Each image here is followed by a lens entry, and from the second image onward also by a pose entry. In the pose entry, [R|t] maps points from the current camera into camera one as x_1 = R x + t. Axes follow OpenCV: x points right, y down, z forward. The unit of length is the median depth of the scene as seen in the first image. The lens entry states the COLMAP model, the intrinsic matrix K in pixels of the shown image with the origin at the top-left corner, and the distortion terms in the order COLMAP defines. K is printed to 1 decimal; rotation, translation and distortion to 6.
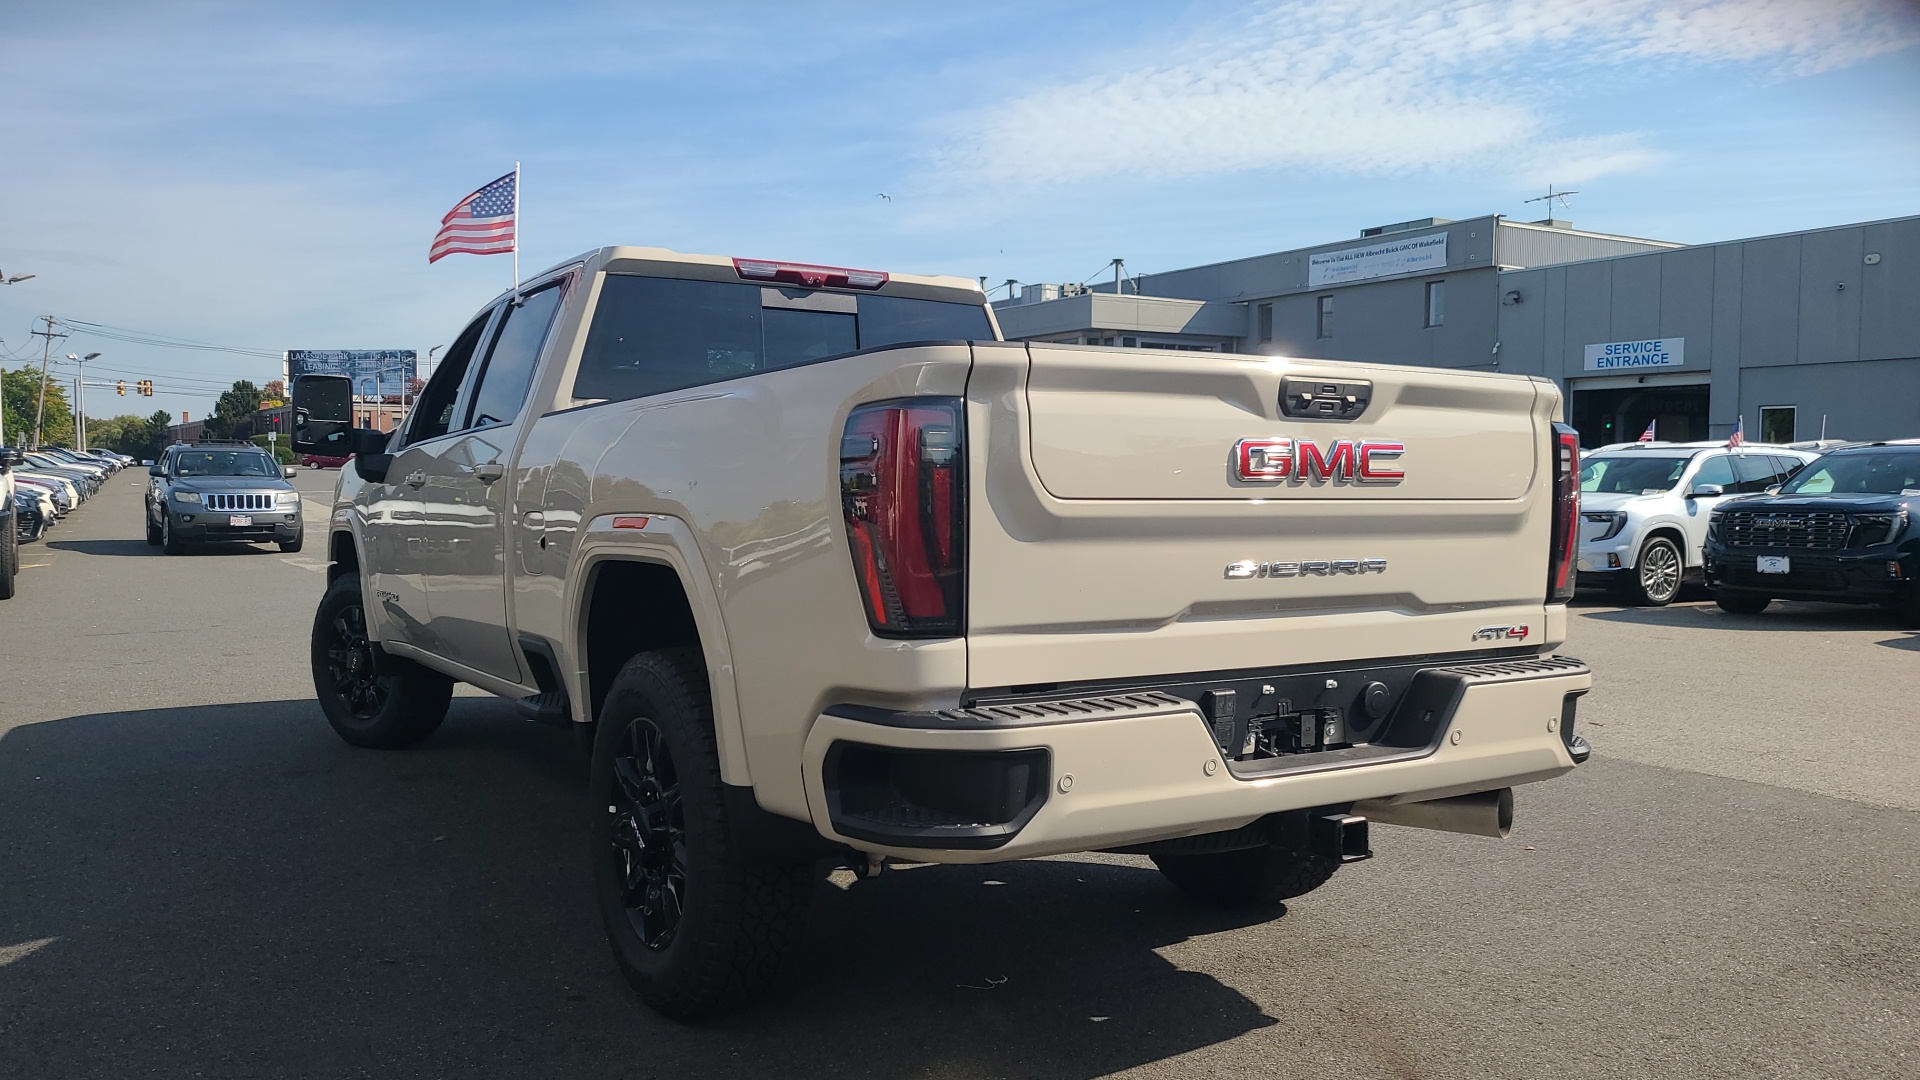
lens RADIAL K [[1435.3, 0, 932.4], [0, 1435.3, 536.3], [0, 0, 1]] dist [0.046004, -0.024834]
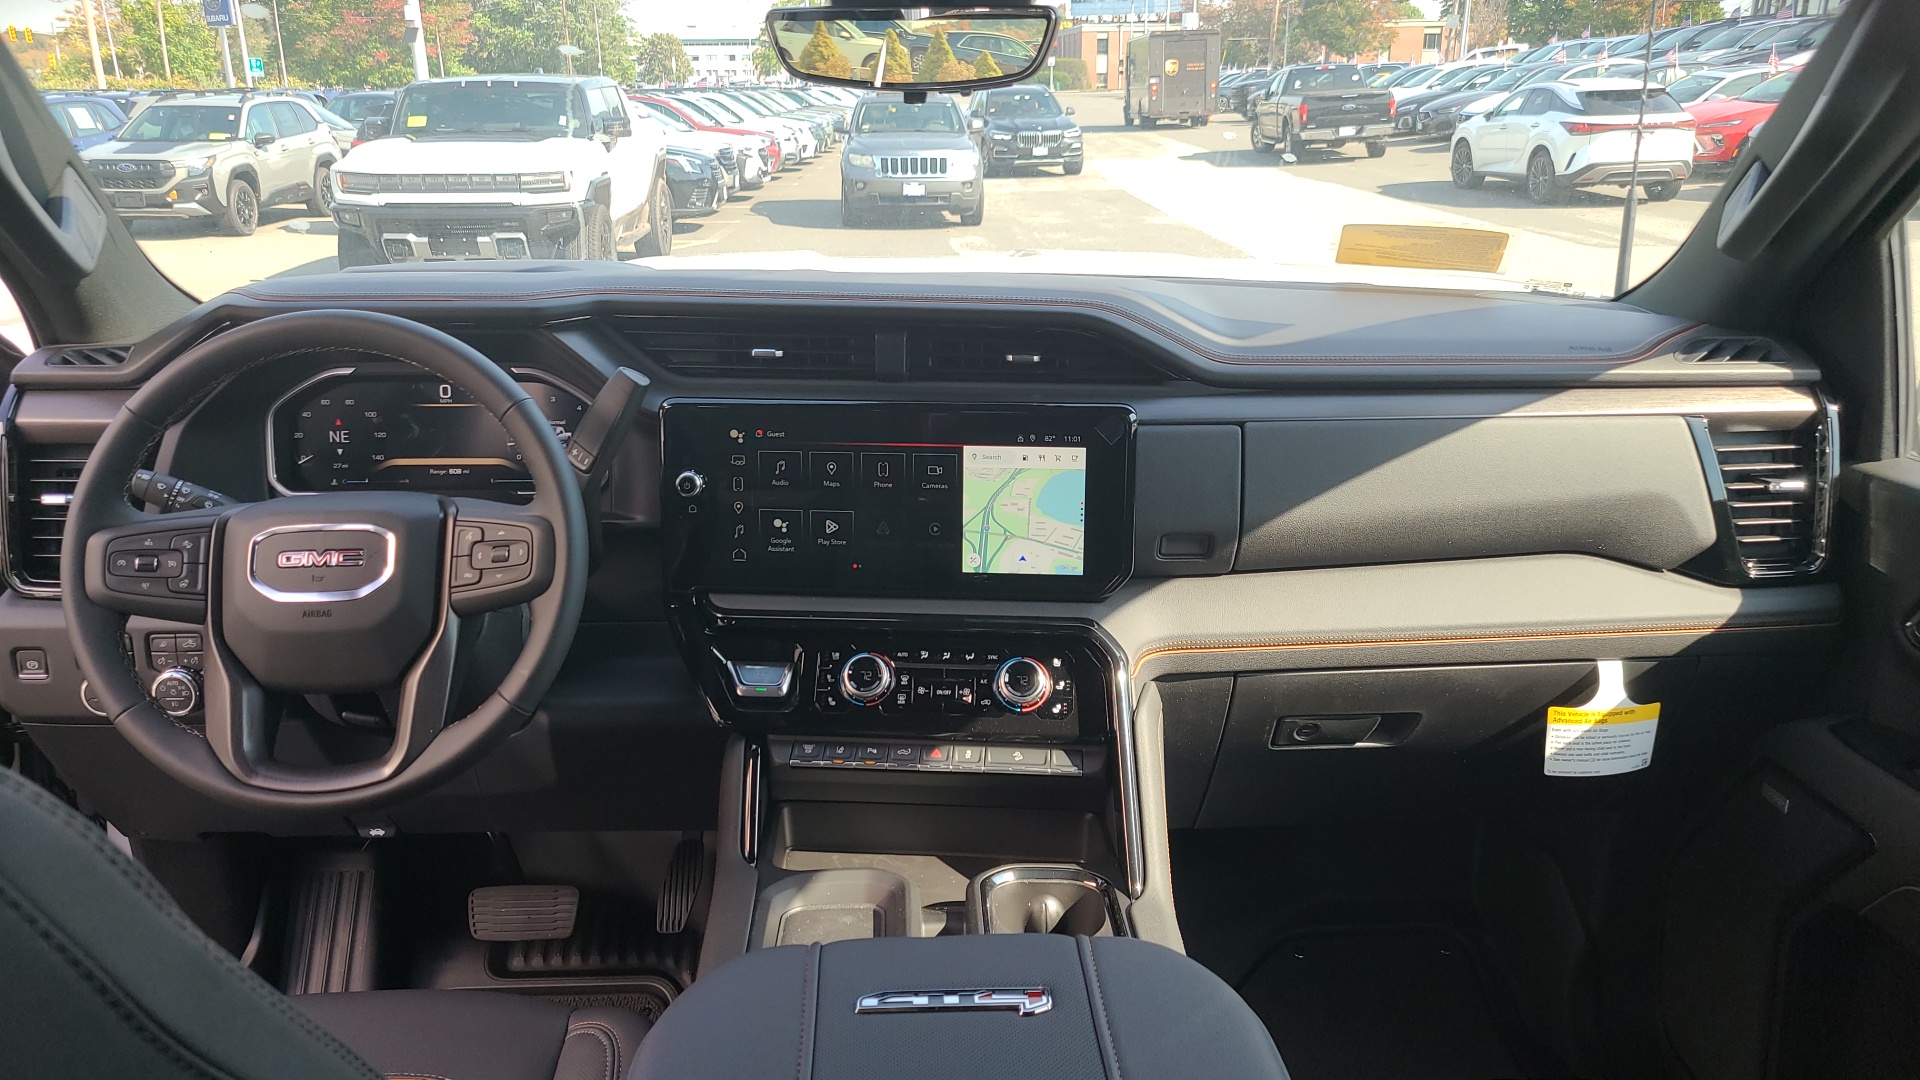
lens RADIAL K [[1435.3, 0, 960.8], [0, 1435.3, 534.7], [0, 0, 1]] dist [0.046004, -0.024834]
pose [[0.877854, 0.130280, -0.460869, -0.260716], [-0.009882, 0.967013, 0.254536, -0.205697], [0.478827, -0.218891, 0.850183, 1.724831]]
